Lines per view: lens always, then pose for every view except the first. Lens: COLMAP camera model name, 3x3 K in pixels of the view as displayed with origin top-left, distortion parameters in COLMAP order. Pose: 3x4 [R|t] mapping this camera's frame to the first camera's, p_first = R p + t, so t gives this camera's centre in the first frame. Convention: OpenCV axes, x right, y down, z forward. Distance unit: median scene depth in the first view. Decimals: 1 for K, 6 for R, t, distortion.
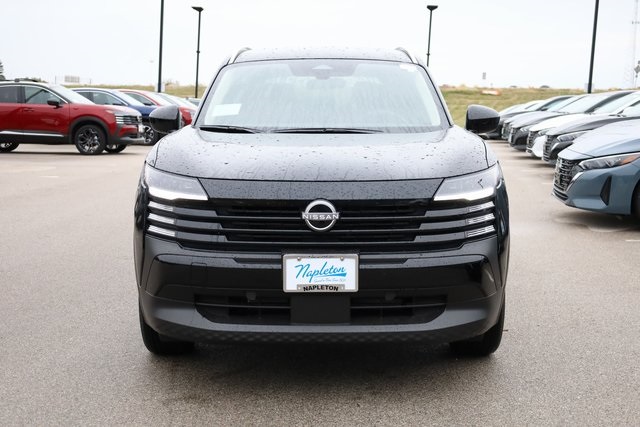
lens RADIAL K [[918.6, 0, 320.0], [0, 918.6, 213.5], [0, 0, 1]] dist [0.008666, 0.105545]
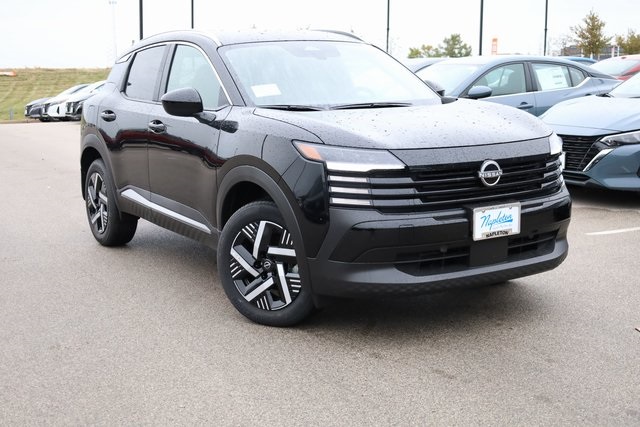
lens RADIAL K [[918.6, 0, 320.0], [0, 918.6, 213.5], [0, 0, 1]] dist [0.008666, 0.105545]
pose [[0.833104, -0.103945, 0.543262, -0.825869], [0.092275, 0.994538, 0.048785, -0.024276], [-0.545365, 0.009486, 0.838145, 0.120442]]
